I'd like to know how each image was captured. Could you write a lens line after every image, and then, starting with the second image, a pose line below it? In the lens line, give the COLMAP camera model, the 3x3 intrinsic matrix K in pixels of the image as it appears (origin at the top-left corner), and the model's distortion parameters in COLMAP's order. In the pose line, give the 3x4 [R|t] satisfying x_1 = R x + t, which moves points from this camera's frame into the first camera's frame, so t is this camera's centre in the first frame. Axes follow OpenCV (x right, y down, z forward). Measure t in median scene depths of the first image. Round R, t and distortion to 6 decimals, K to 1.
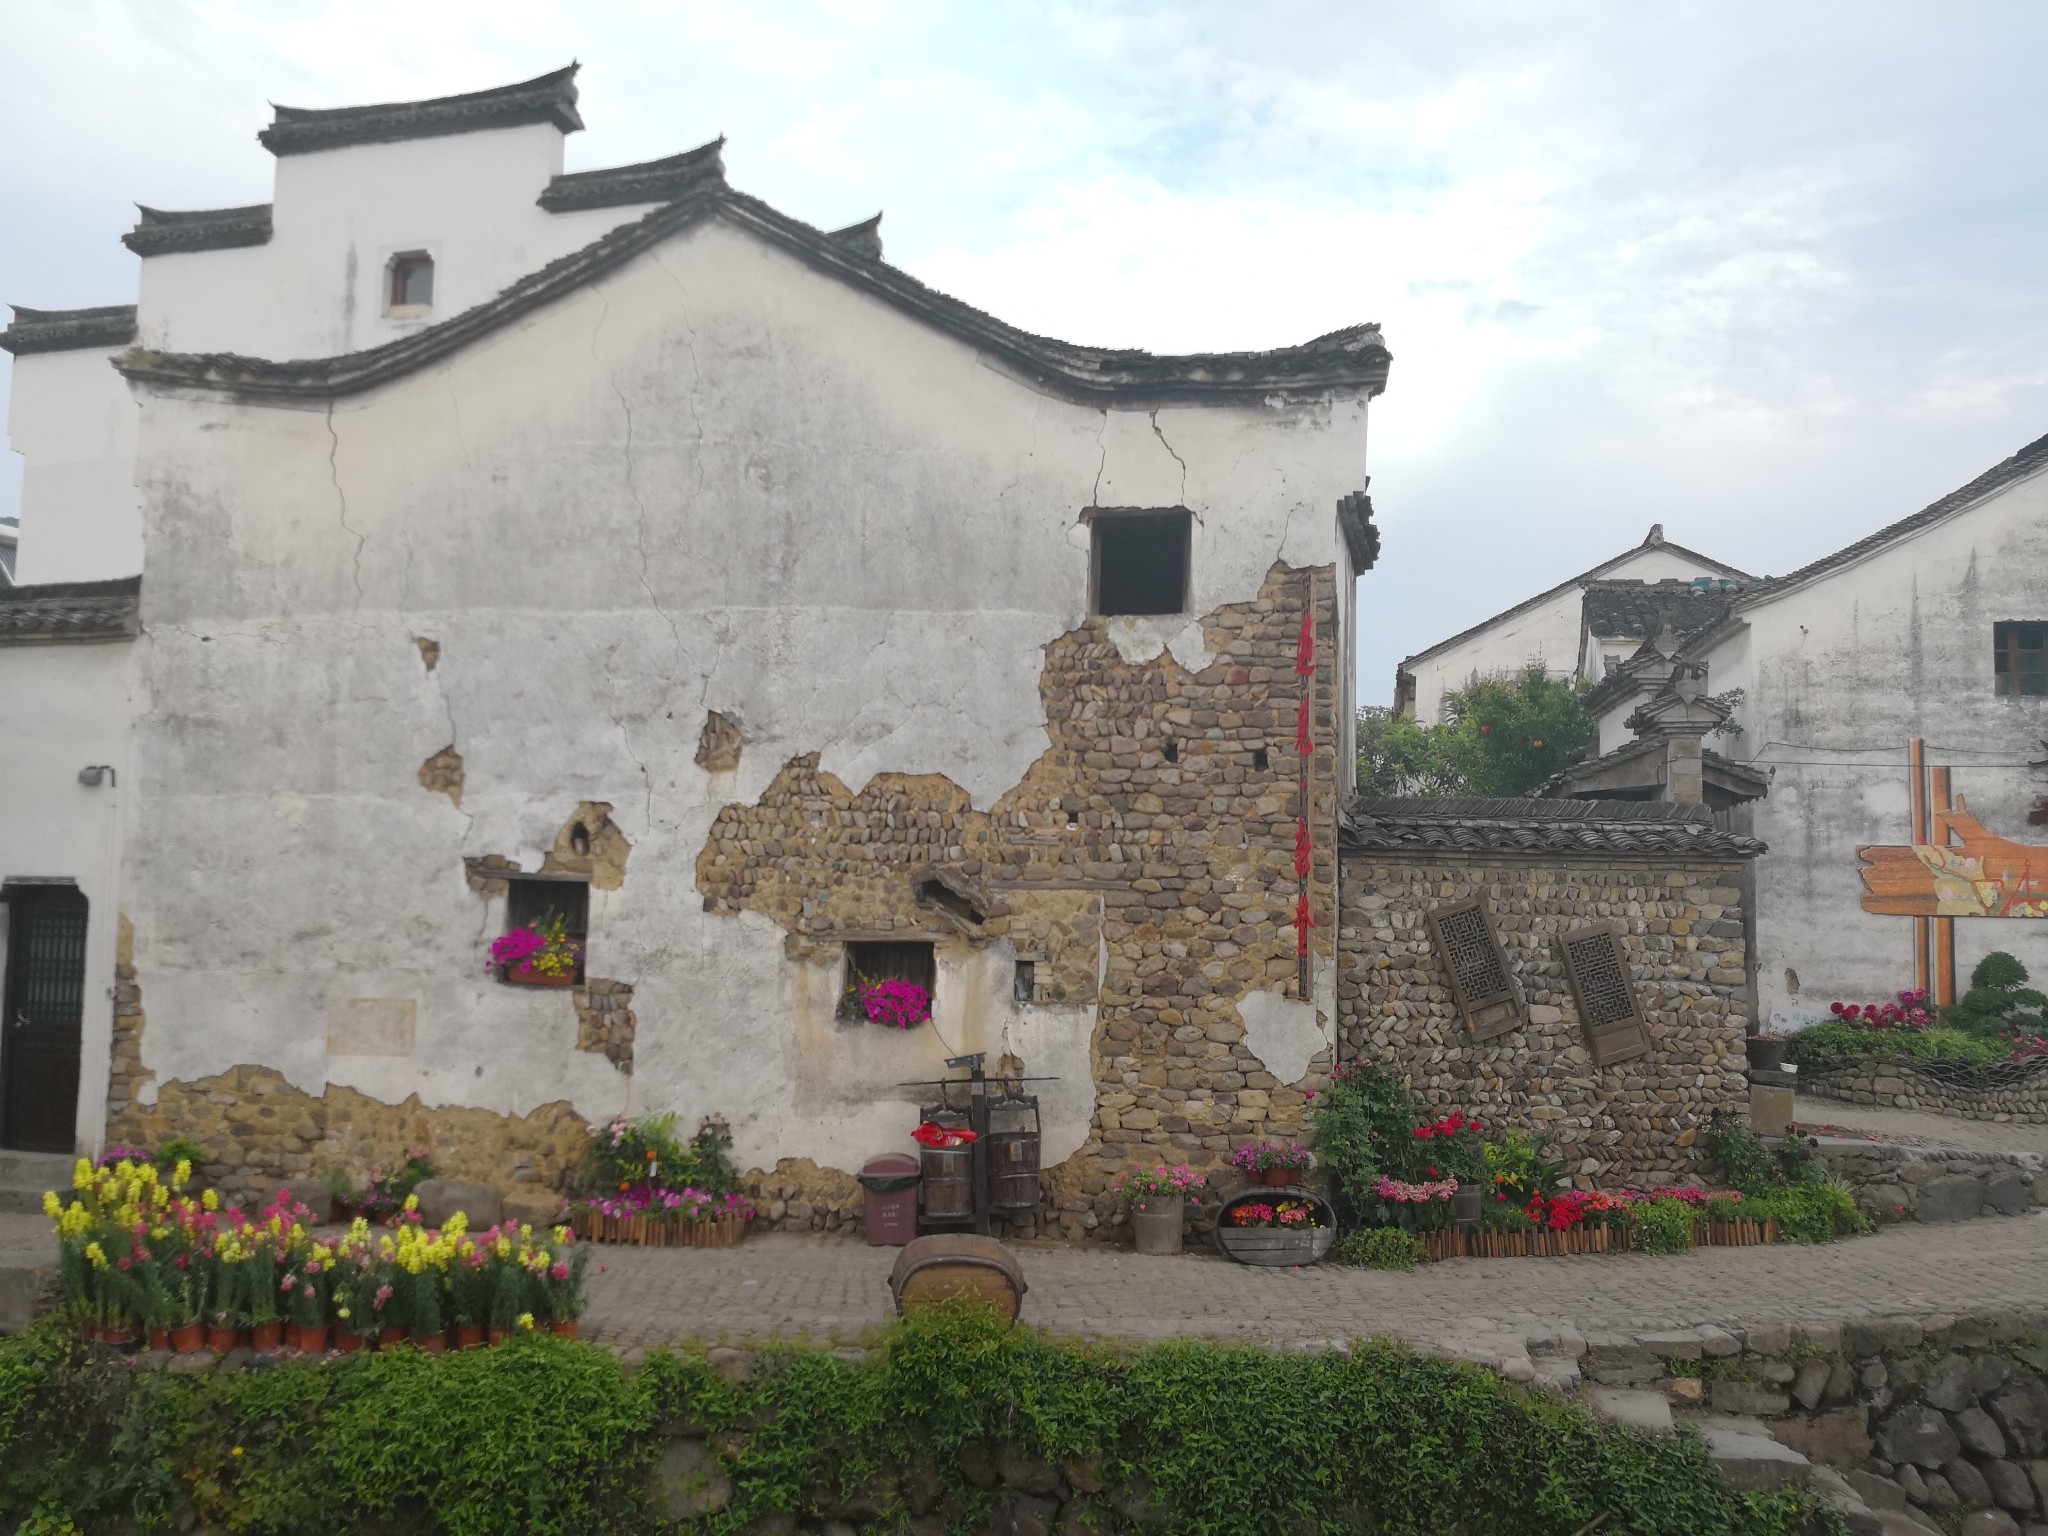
lens RADIAL K [[1615.6, 0, 1024.0], [0, 1615.6, 768.0], [0, 0, 1]] dist [0.064663, -0.136843]
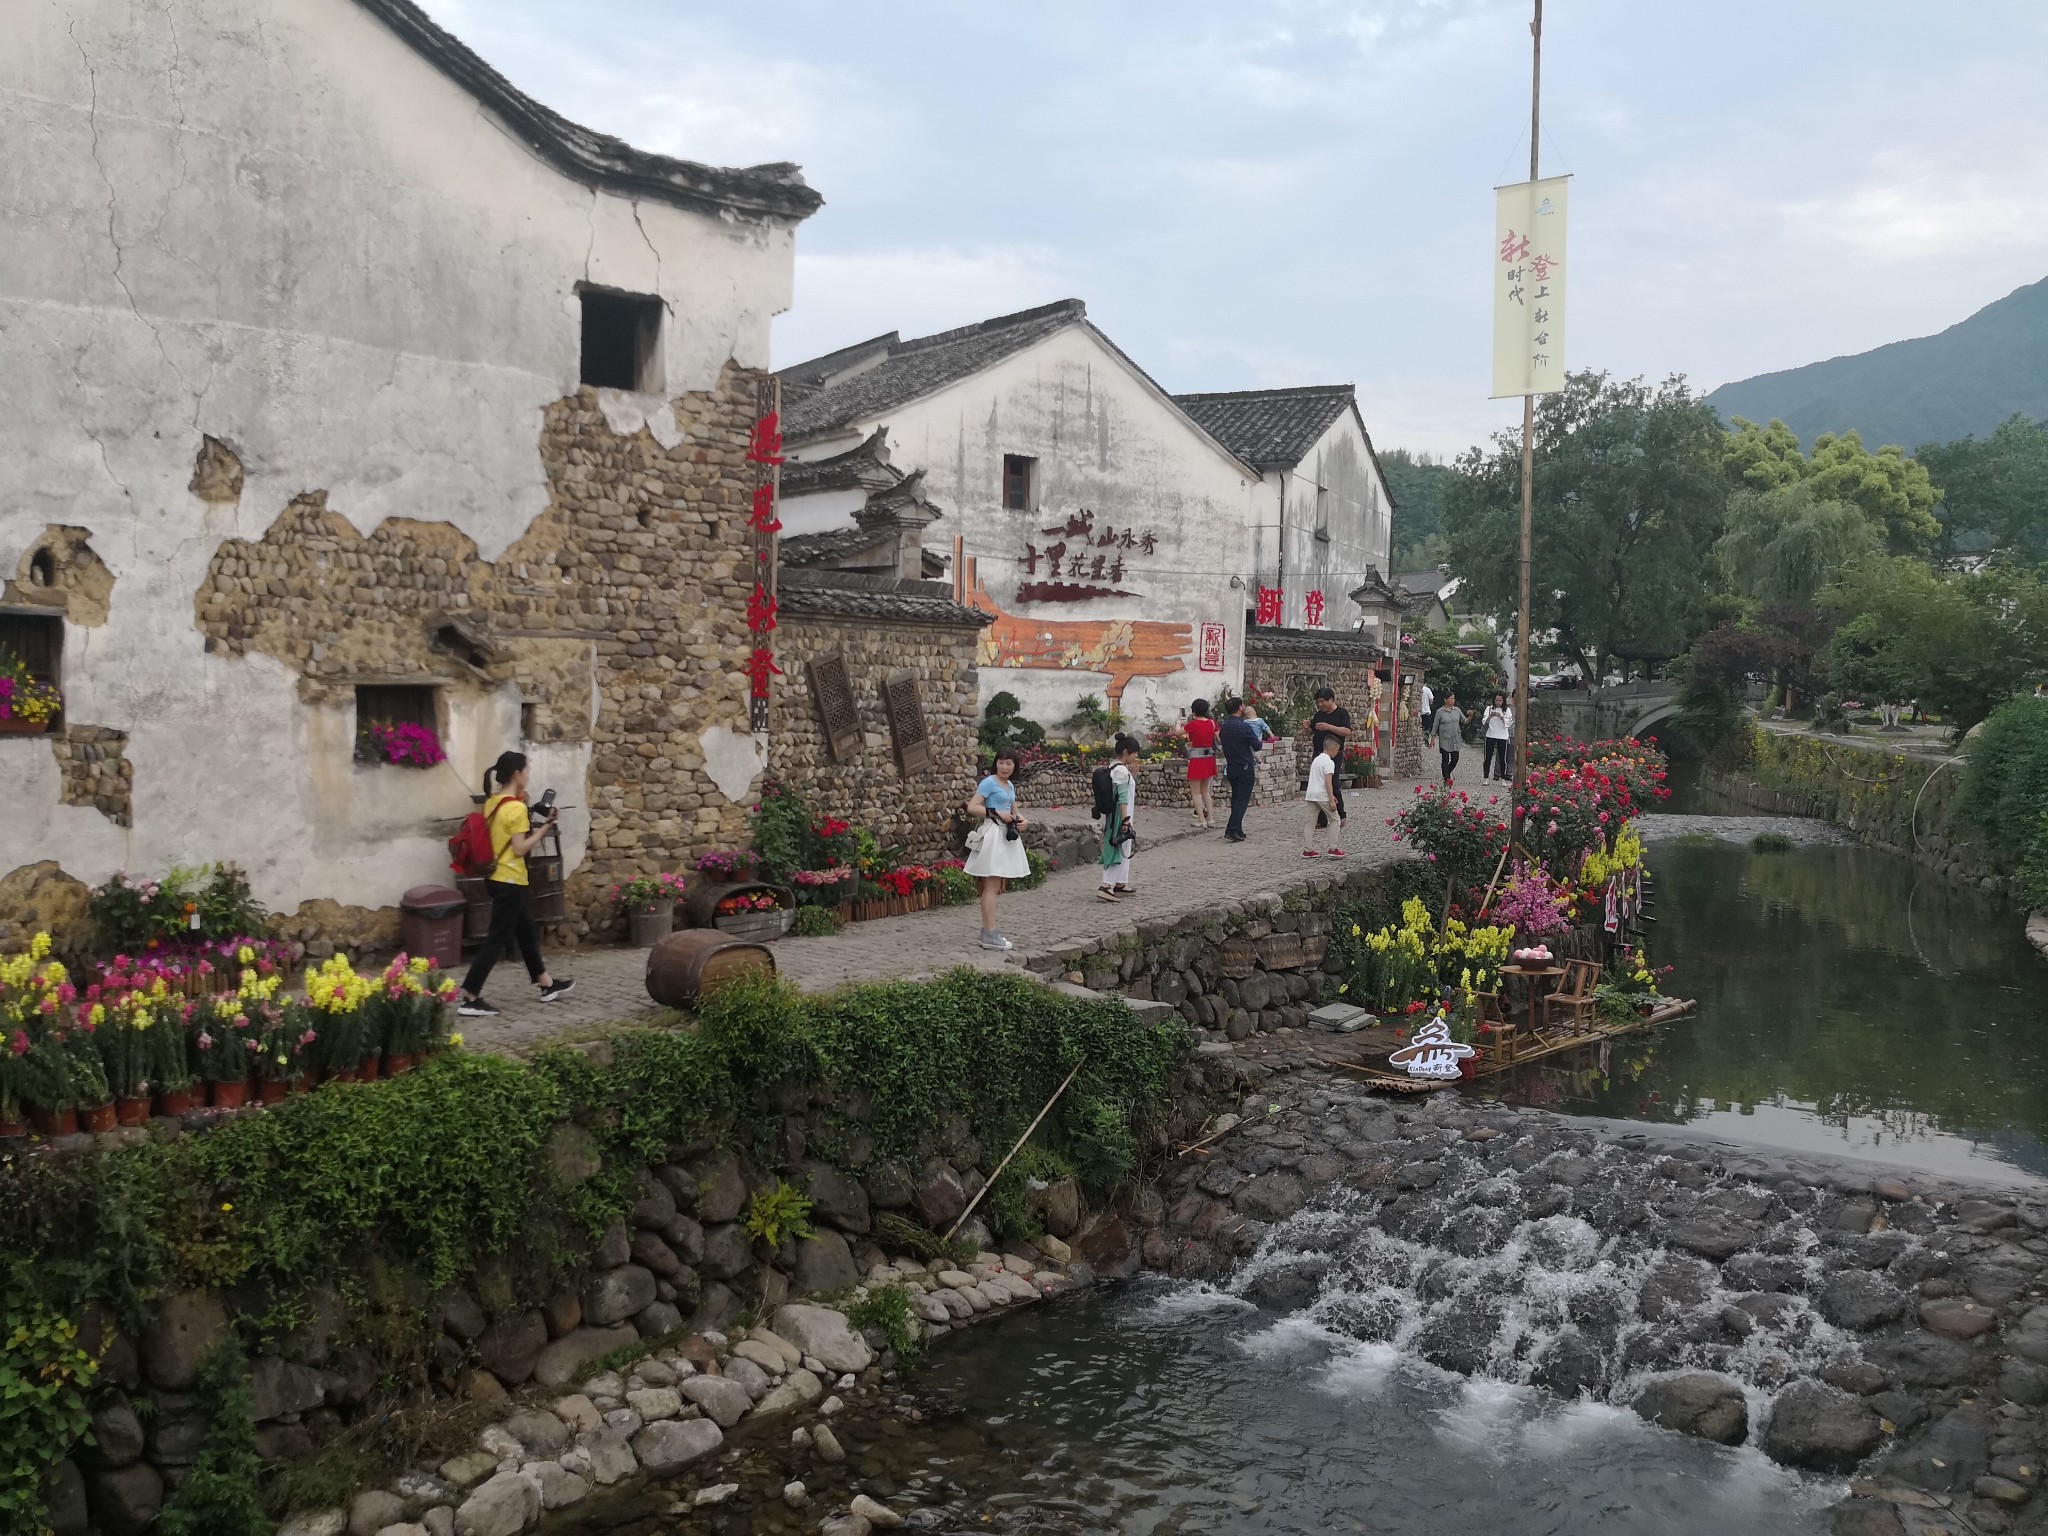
lens RADIAL K [[1620.6, 0, 1024.0], [0, 1620.6, 768.0], [0, 0, 1]] dist [-0.051583, -0.008655]
pose [[0.682783, -0.034751, 0.729794, -0.551849], [-0.085691, 0.988165, 0.127225, -0.003297], [-0.725578, -0.149404, 0.671725, 0.028133]]
